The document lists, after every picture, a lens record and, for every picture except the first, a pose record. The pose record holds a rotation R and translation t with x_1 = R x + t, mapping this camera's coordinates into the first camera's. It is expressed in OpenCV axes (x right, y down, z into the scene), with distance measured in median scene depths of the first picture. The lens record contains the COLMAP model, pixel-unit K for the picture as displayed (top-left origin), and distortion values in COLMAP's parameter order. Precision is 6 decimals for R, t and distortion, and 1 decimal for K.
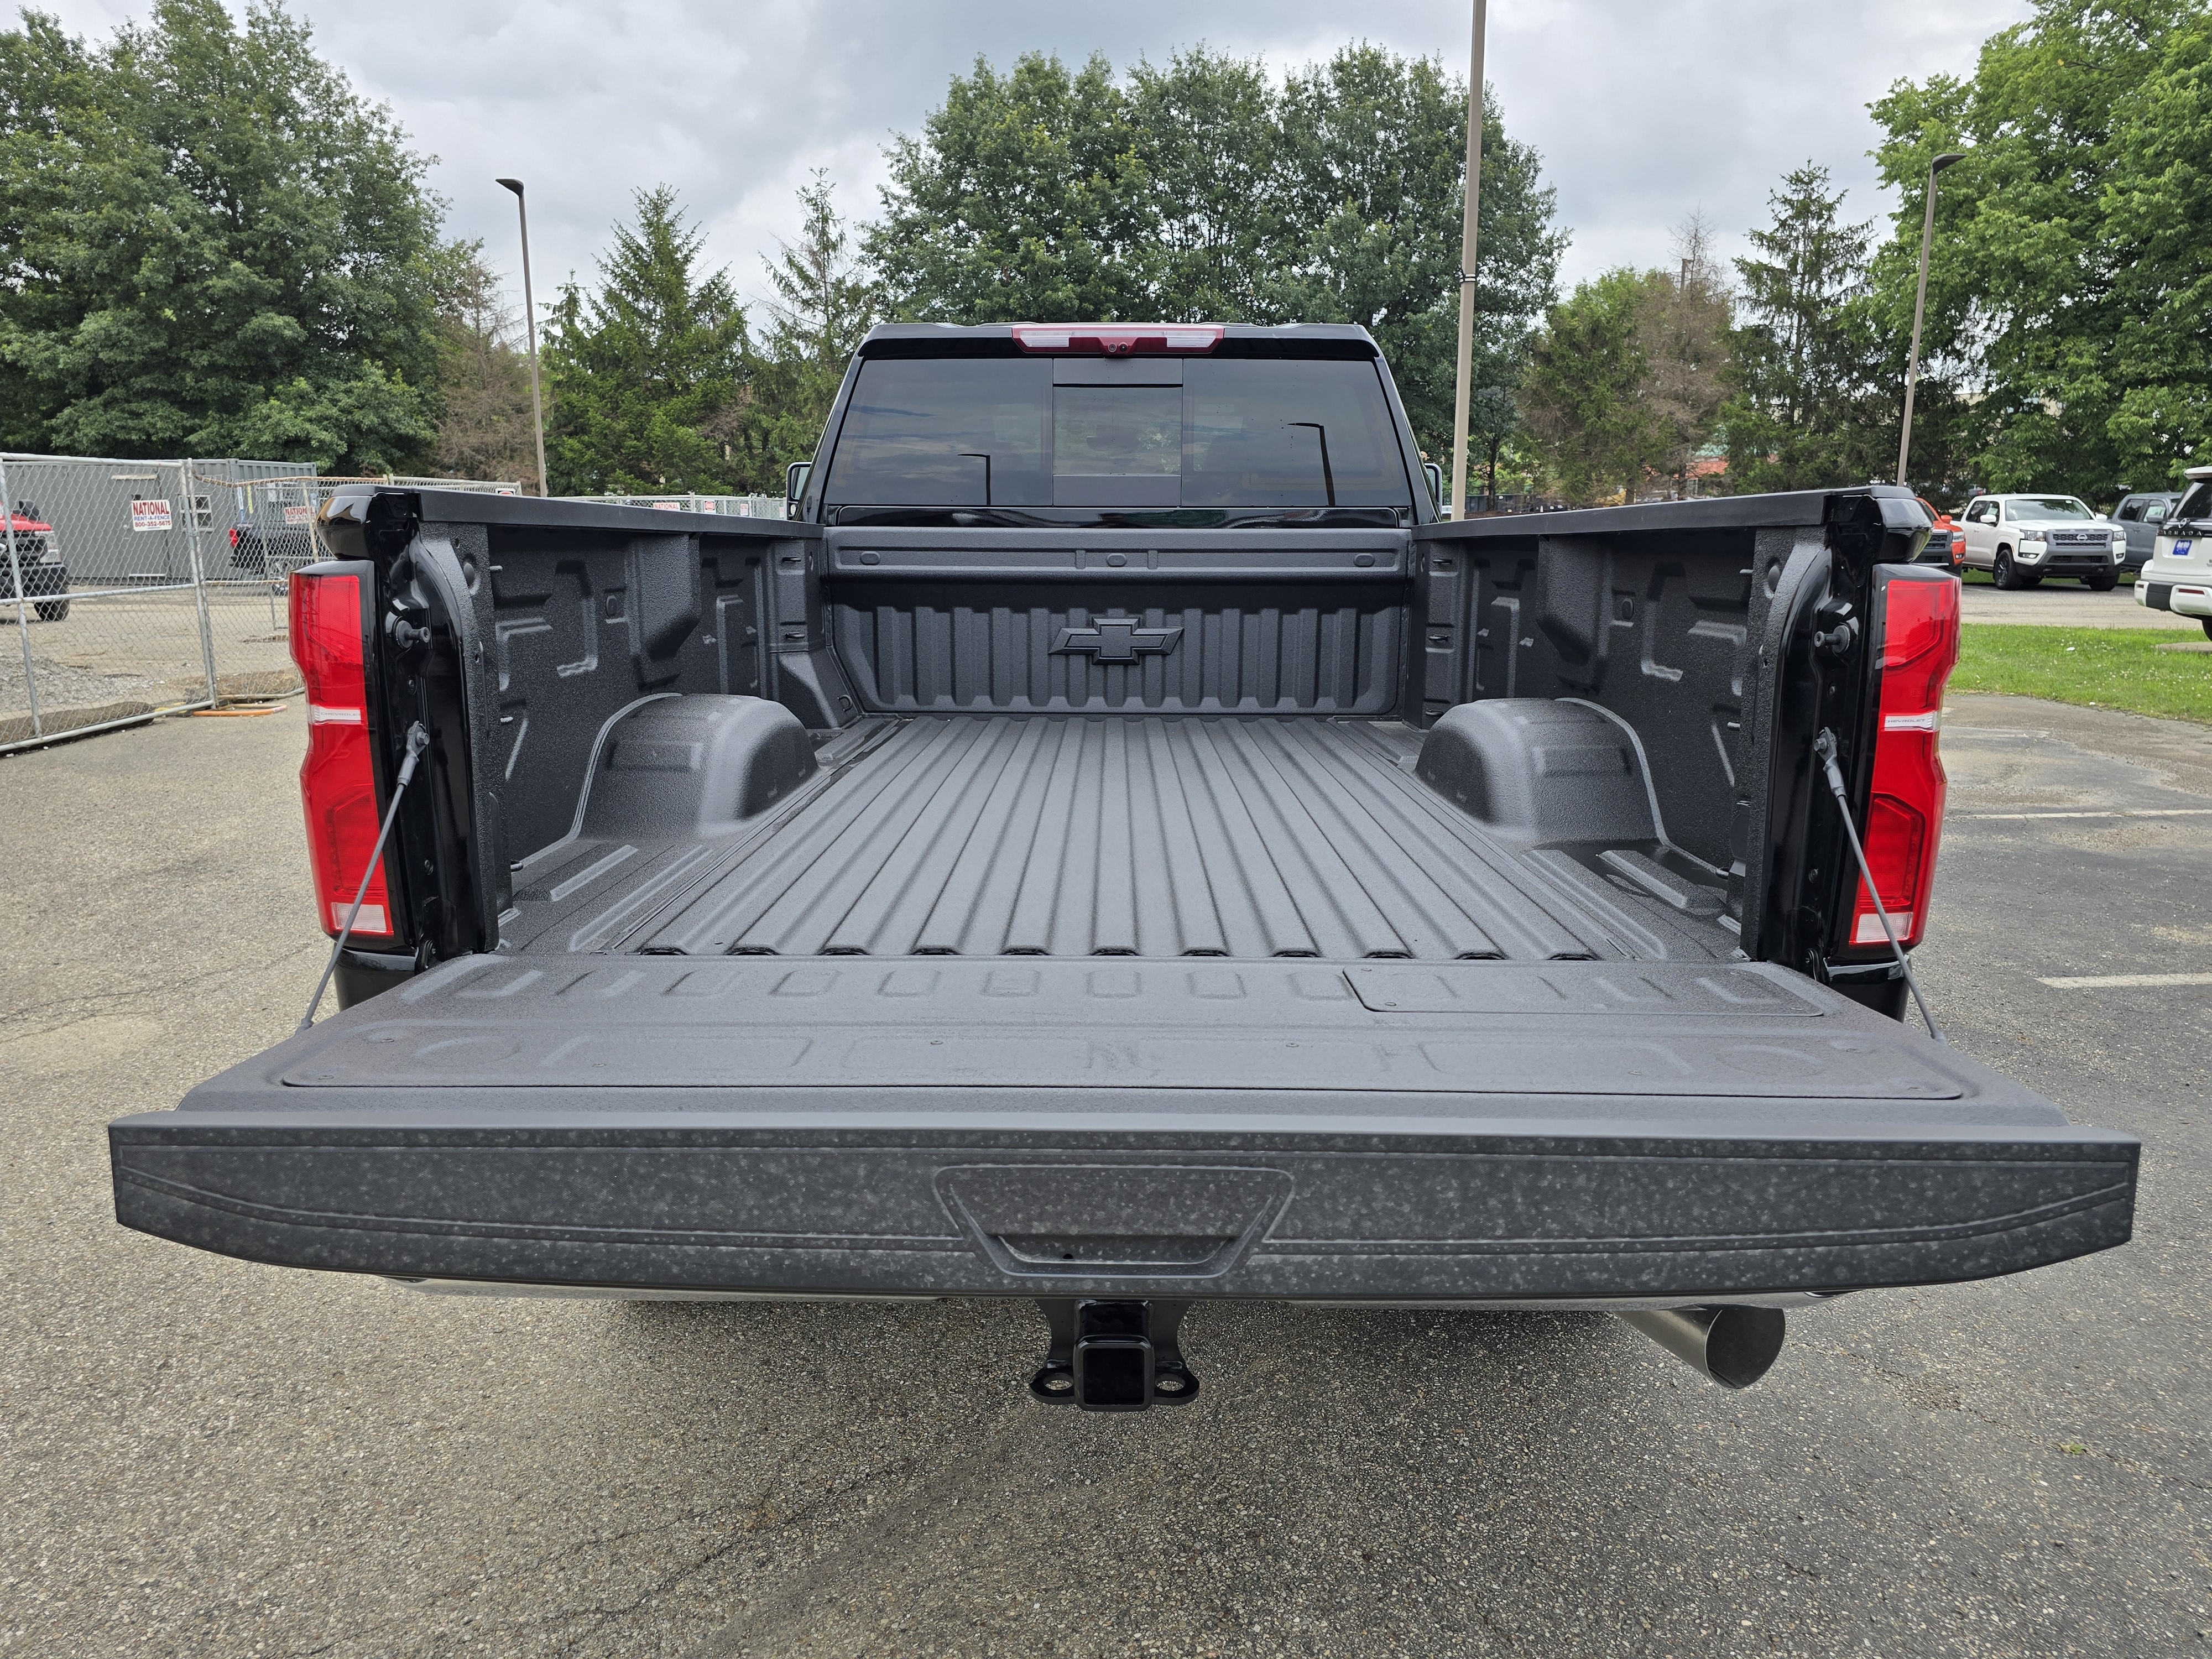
lens RADIAL K [[1524.9, 0, 1050.6], [0, 1524.9, 805.1], [0, 0, 1]] dist [0.005031, -0.012603]
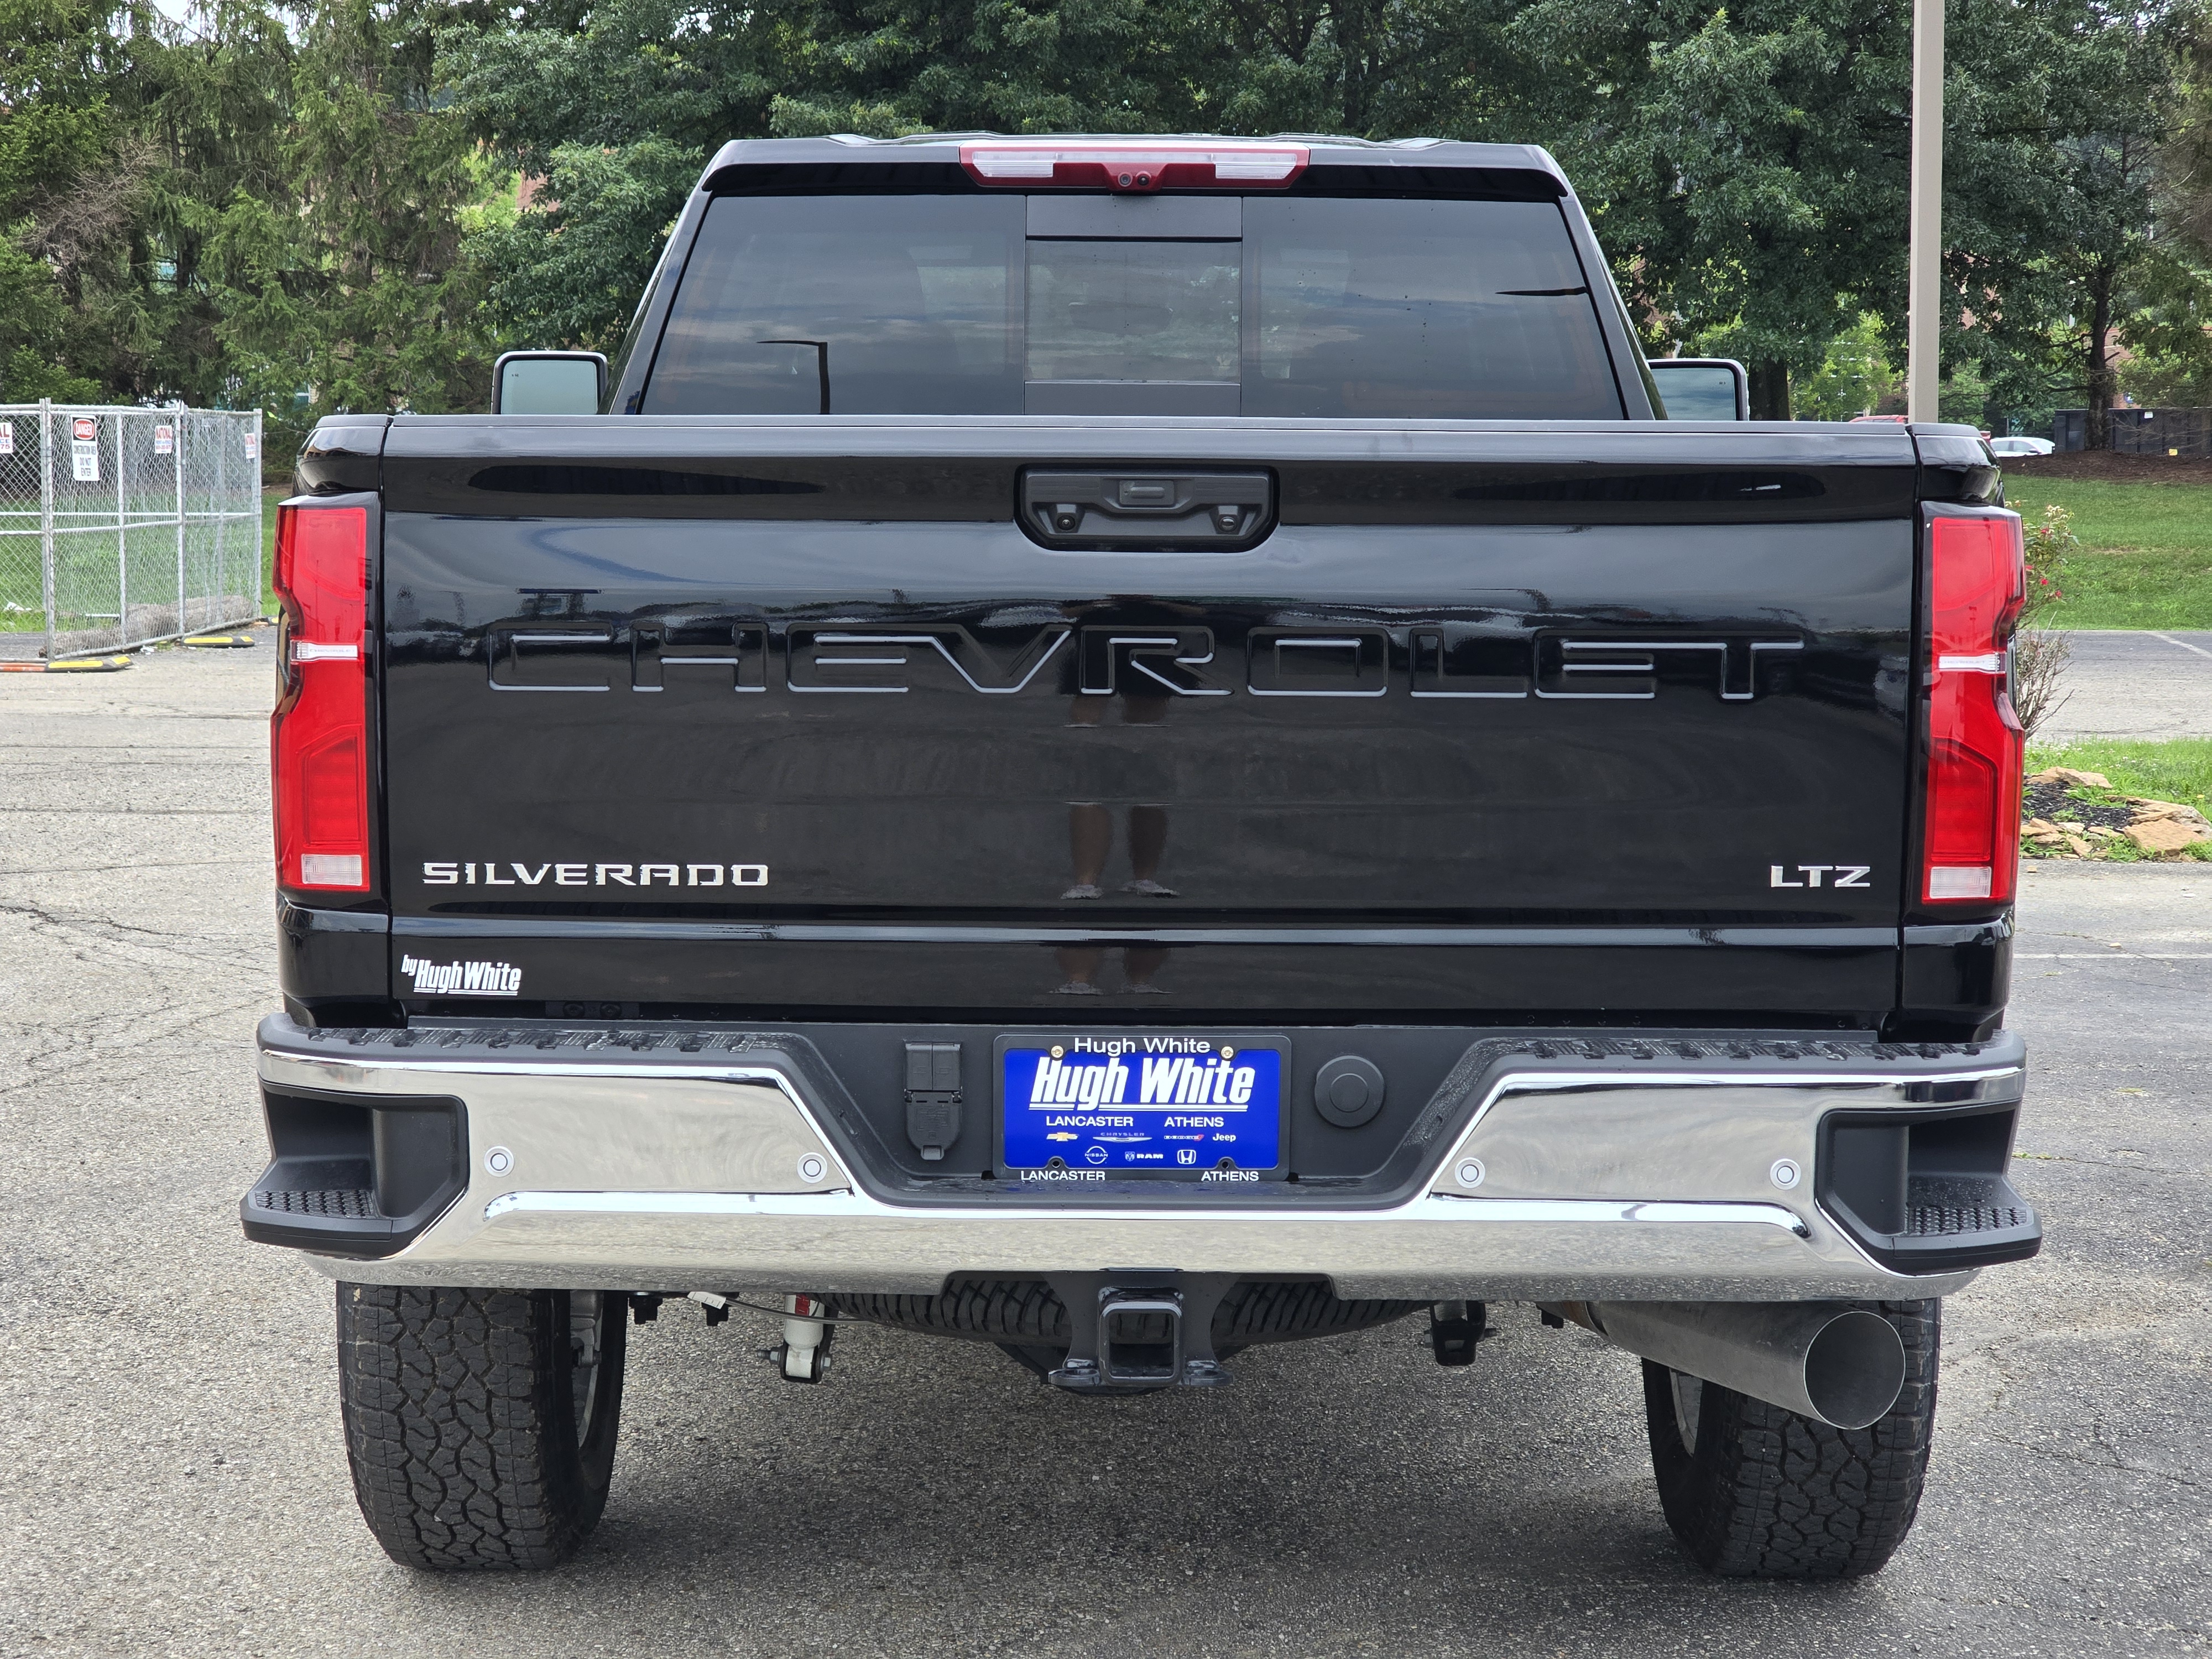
lens RADIAL K [[4332.7, 0, 857.0], [0, 4332.7, 666.6], [0, 0, 1]] dist [-0.614050, 5.714686]
pose [[0.999851, 0.006327, -0.016052, -0.004254], [-0.008493, 0.990304, -0.138659, 0.014626], [0.015019, 0.138775, 0.990210, -0.075335]]
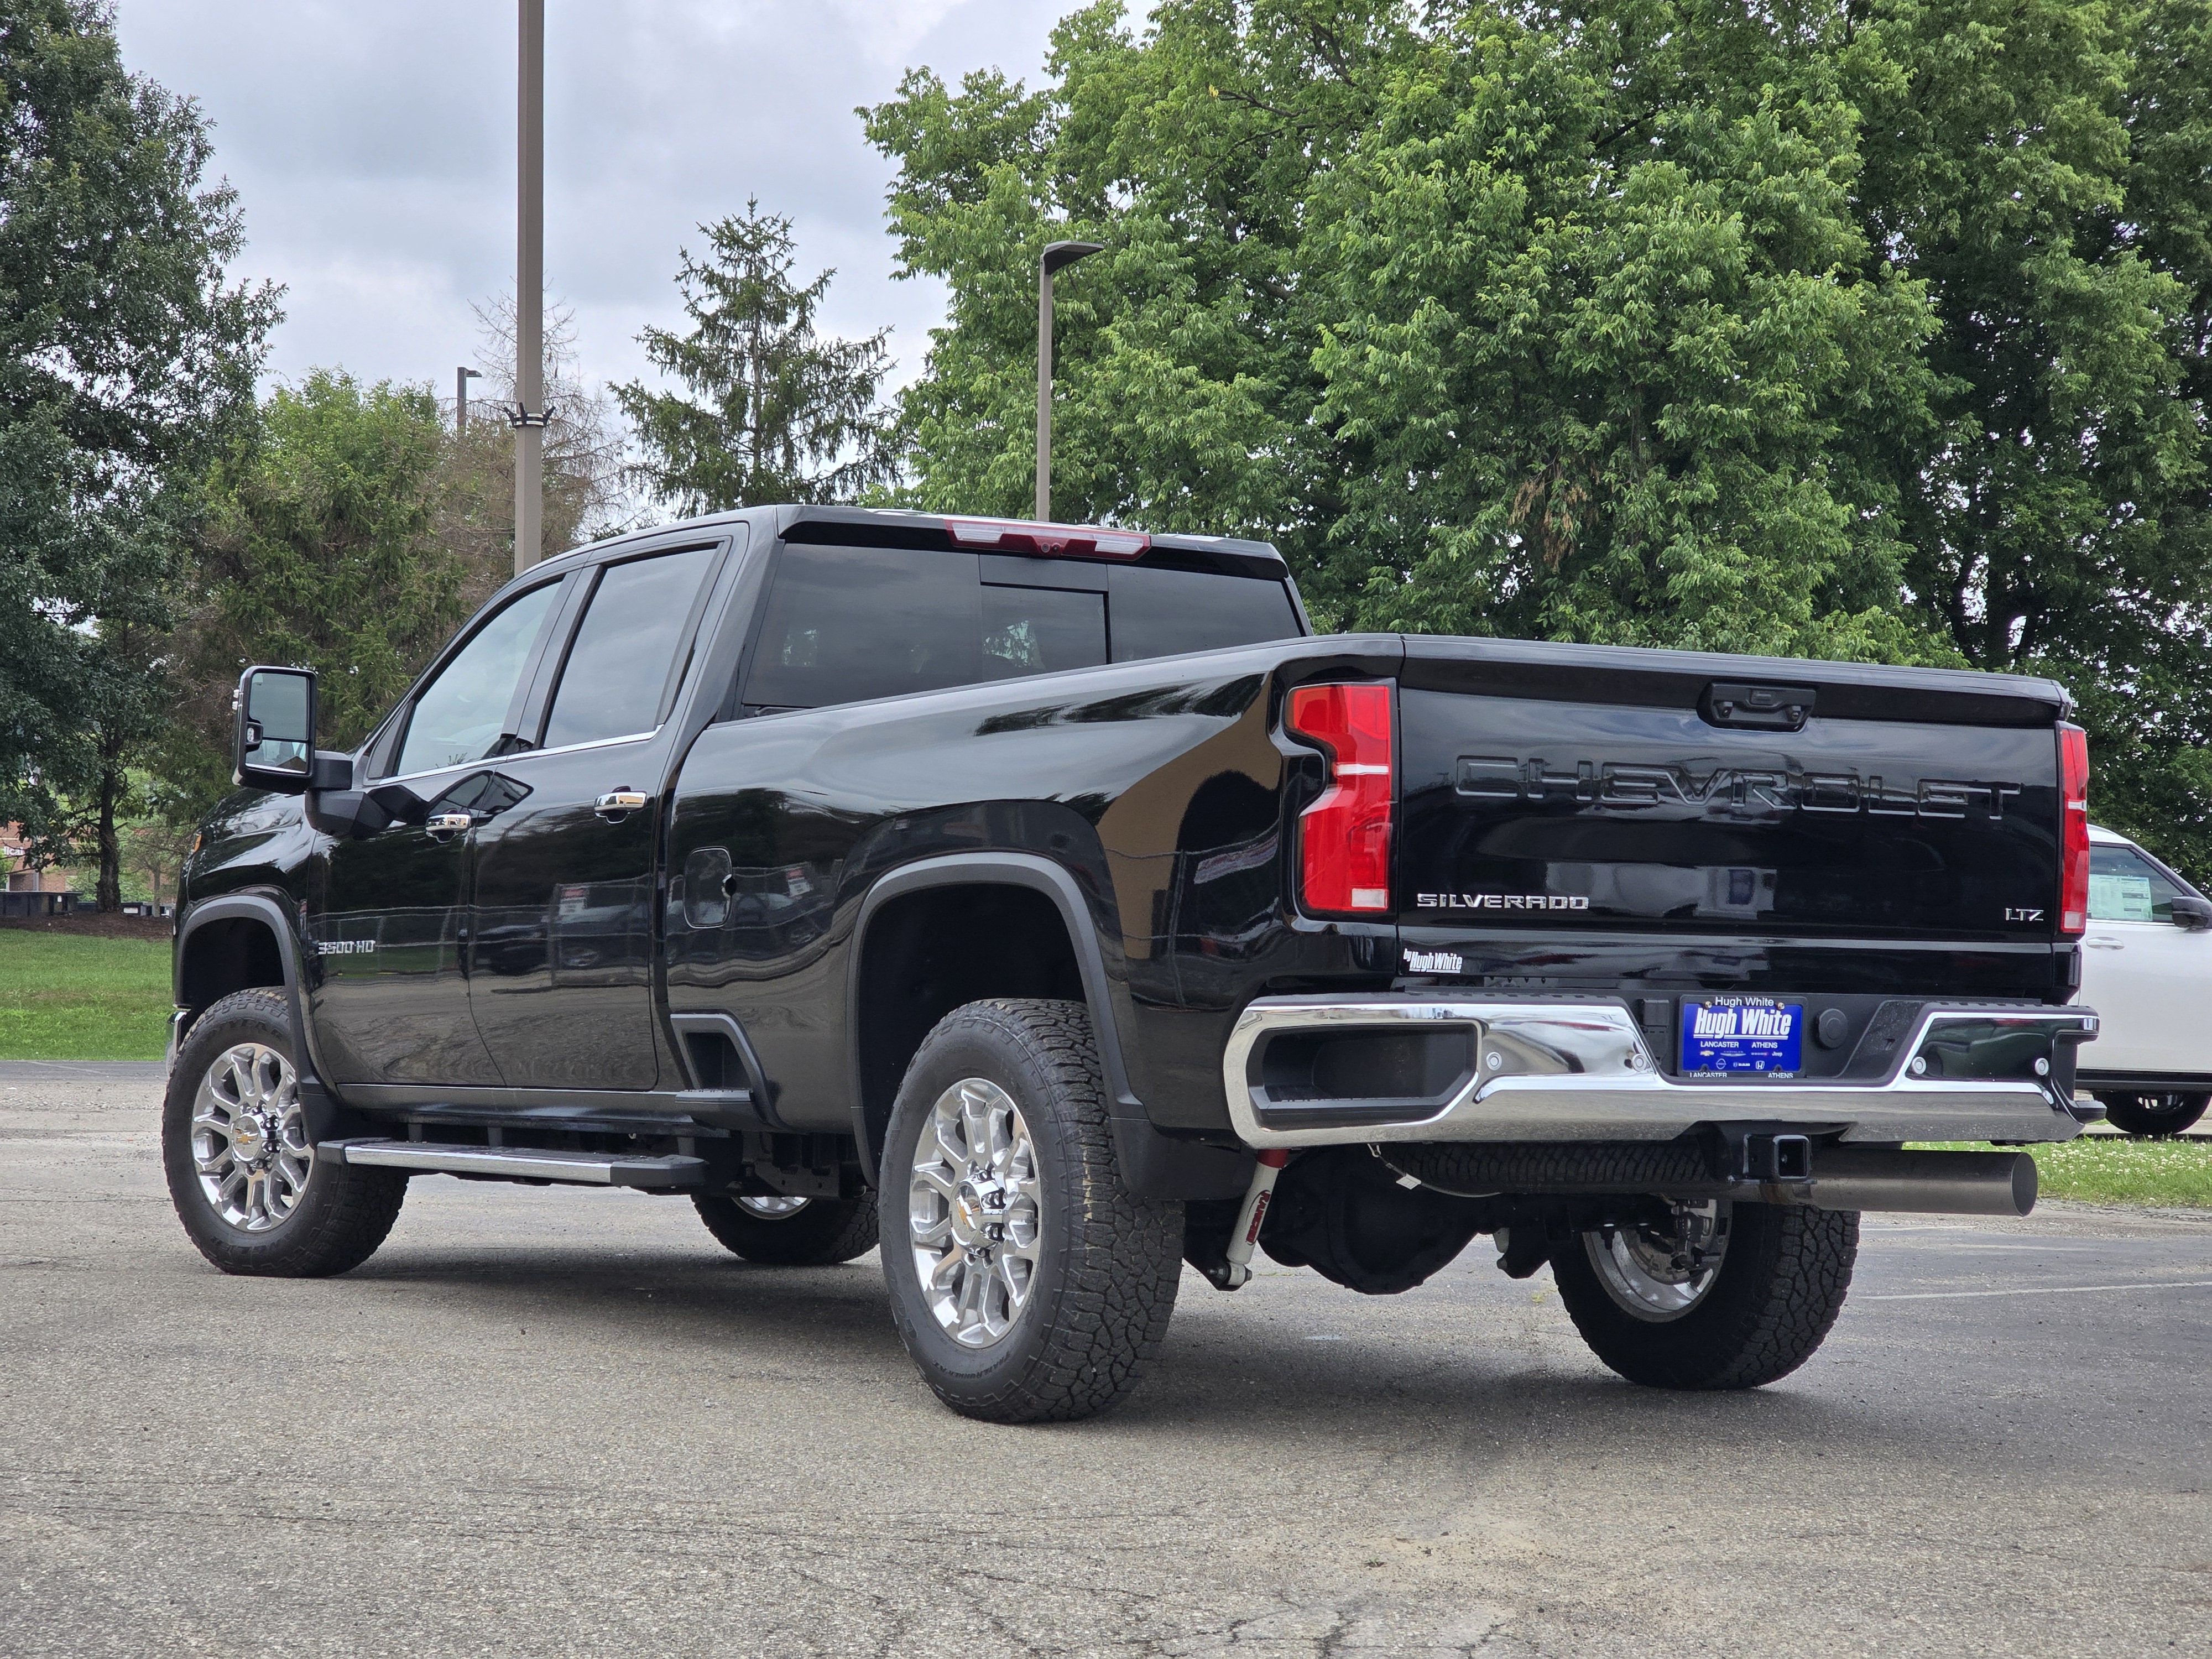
lens RADIAL K [[4331.5, 0, 1106.0], [0, 4331.5, 829.5], [0, 0, 1]] dist [-0.174011, 1.497169]
pose [[0.834280, 0.037270, 0.550080, -0.150090], [0.084095, 0.977436, -0.193768, 0.040274], [-0.544890, 0.207916, 0.812322, -0.118059]]
